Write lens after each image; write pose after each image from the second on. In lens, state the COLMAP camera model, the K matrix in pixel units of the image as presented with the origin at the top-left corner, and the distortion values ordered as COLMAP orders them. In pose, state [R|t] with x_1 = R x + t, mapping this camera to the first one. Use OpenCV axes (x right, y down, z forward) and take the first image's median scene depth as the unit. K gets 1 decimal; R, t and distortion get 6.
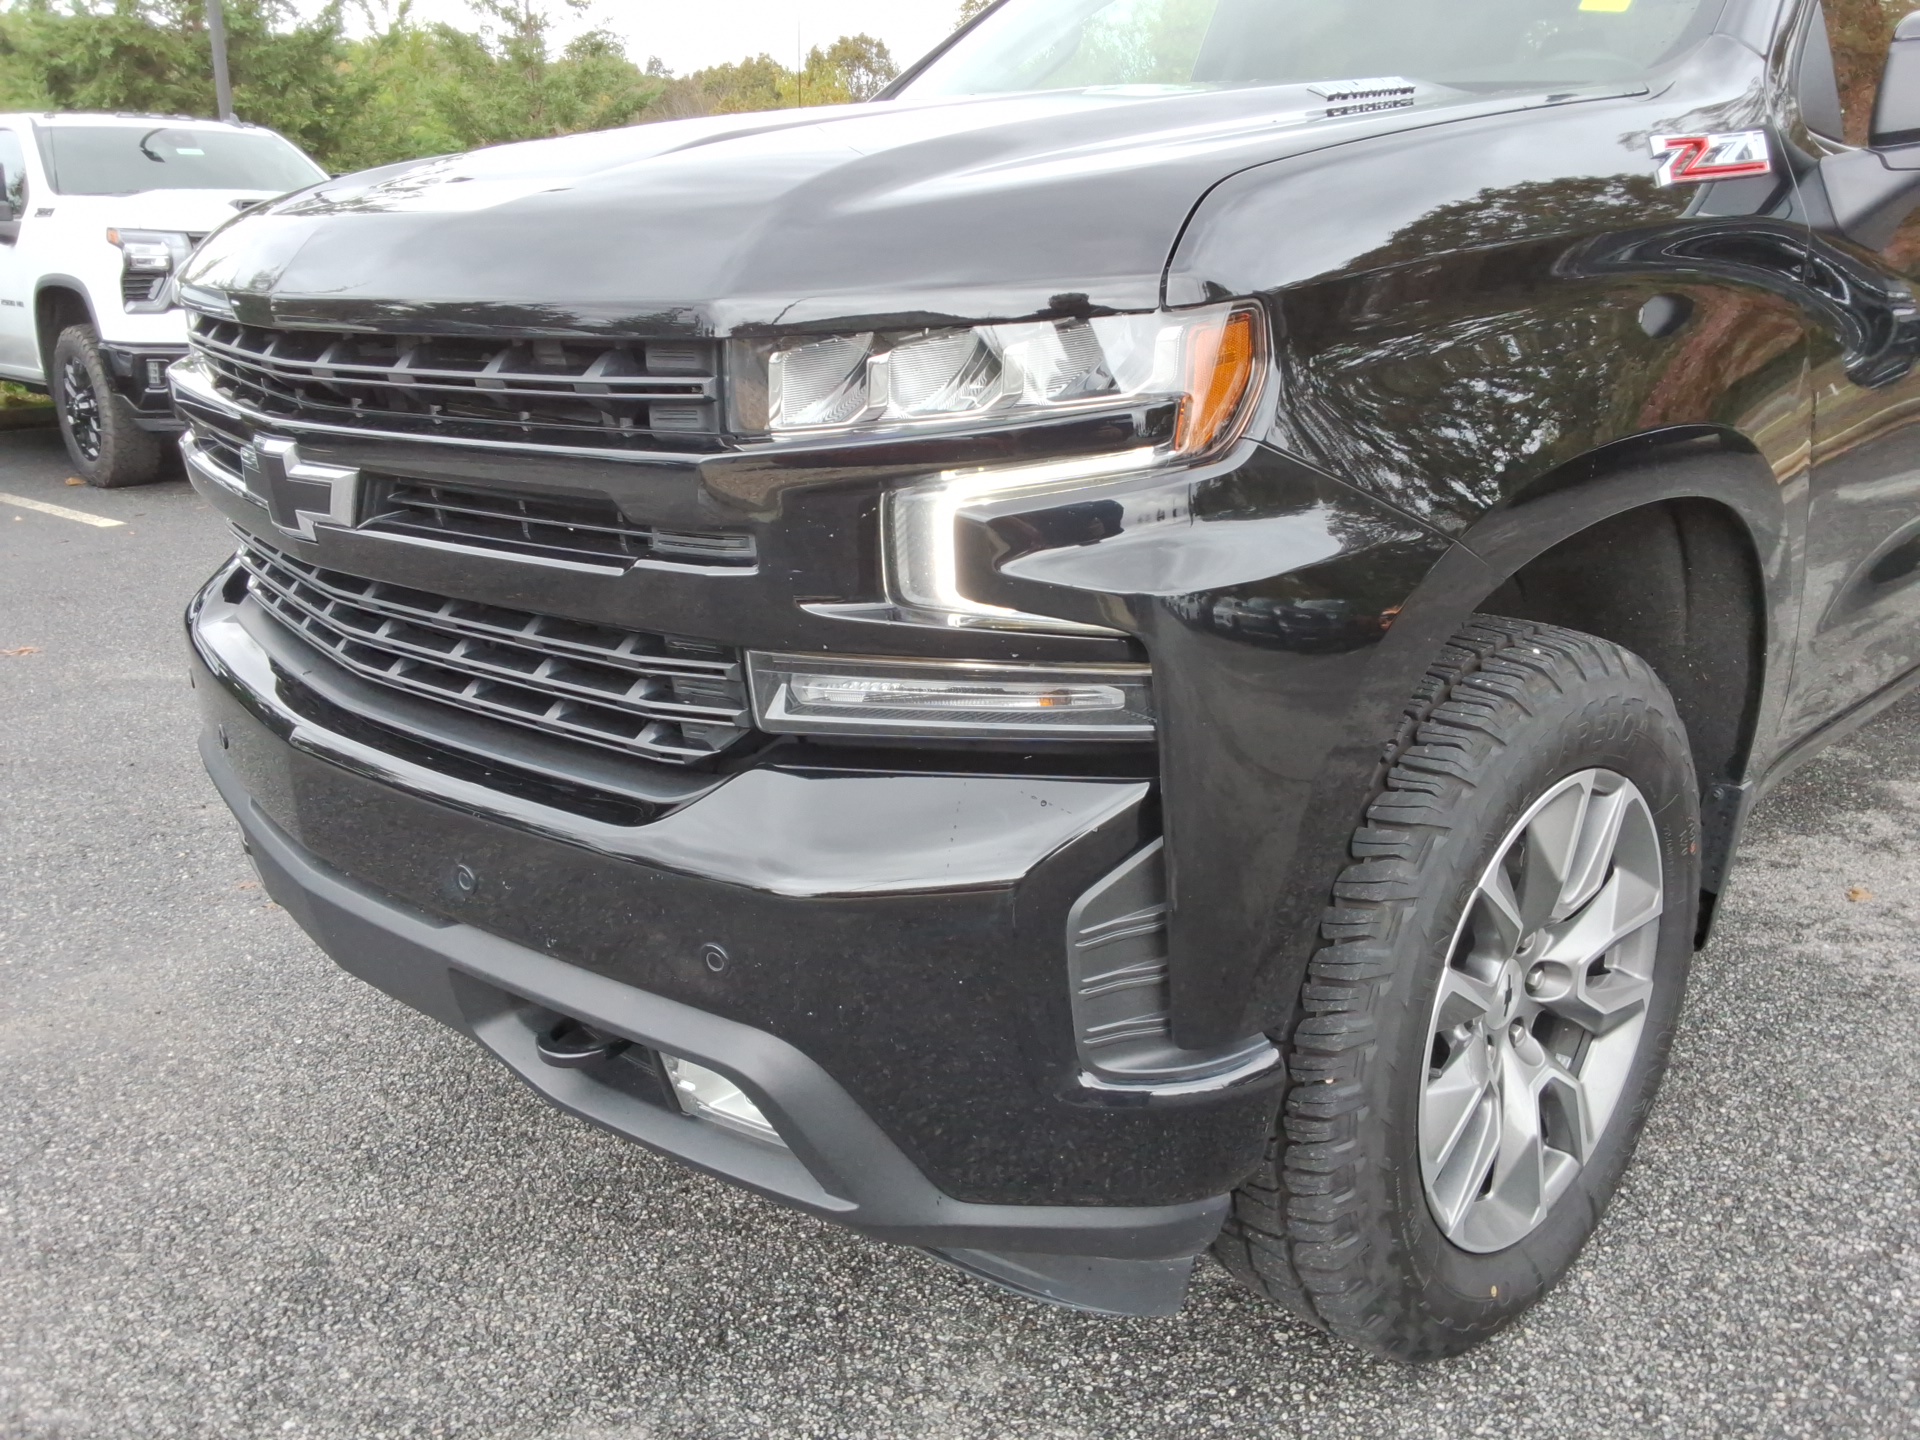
lens RADIAL K [[1569.7, 0, 961.3], [0, 1569.7, 679.1], [0, 0, 1]] dist [0.007615, -0.020544]
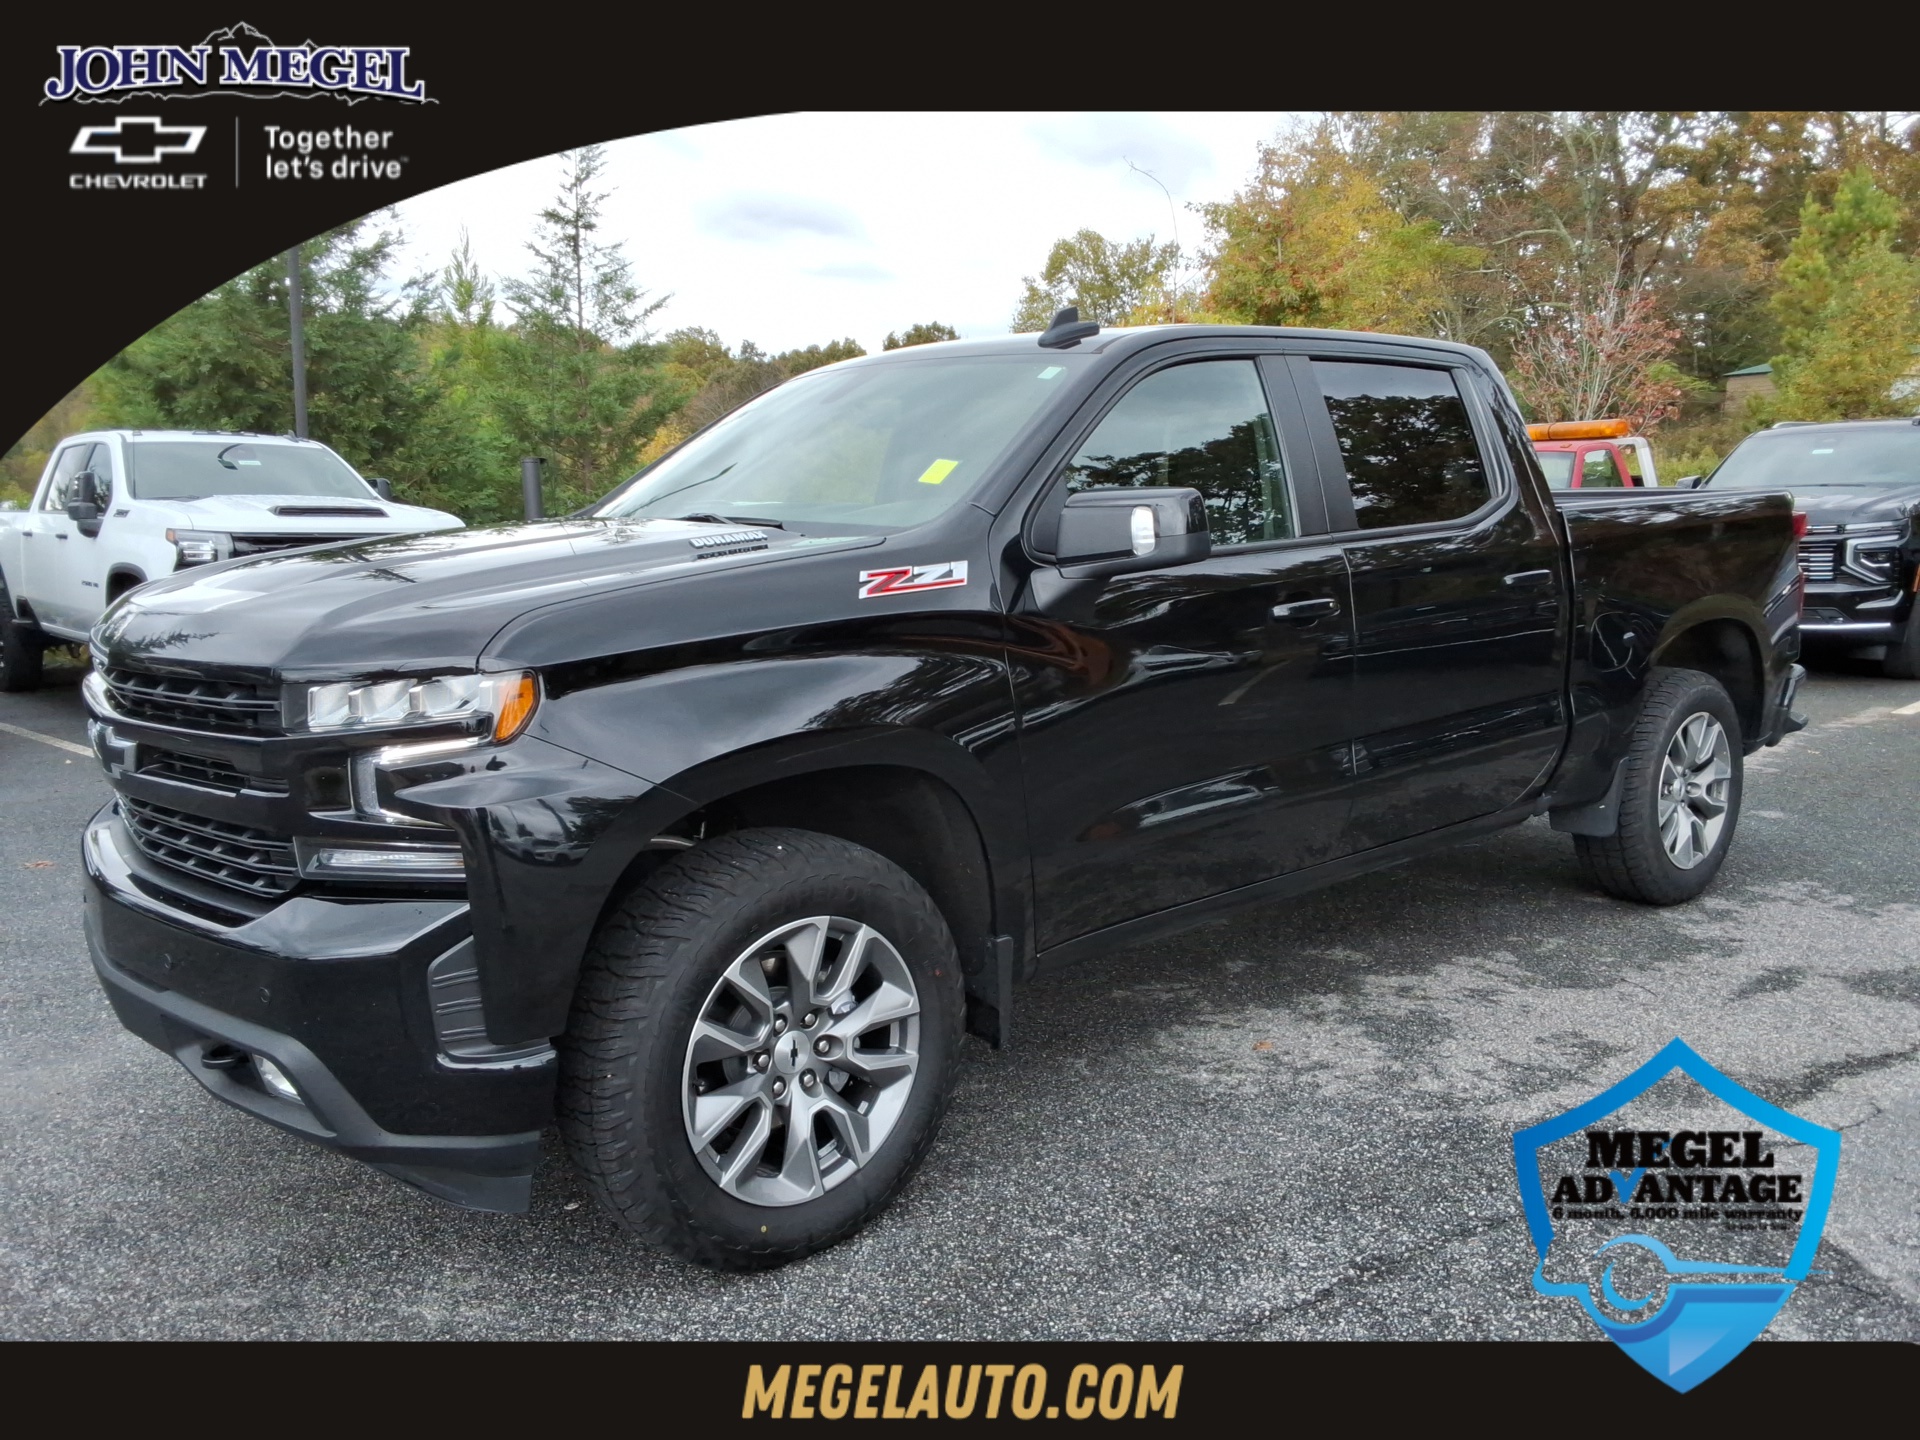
lens RADIAL K [[1543.5, 0, 963.9], [0, 1543.5, 690.4], [0, 0, 1]] dist [0.110147, -0.176049]
pose [[0.998706, 0.008839, -0.050075, 0.578932], [-0.016370, 0.988239, -0.152039, 0.062155], [0.048142, 0.152662, 0.987105, -0.675906]]
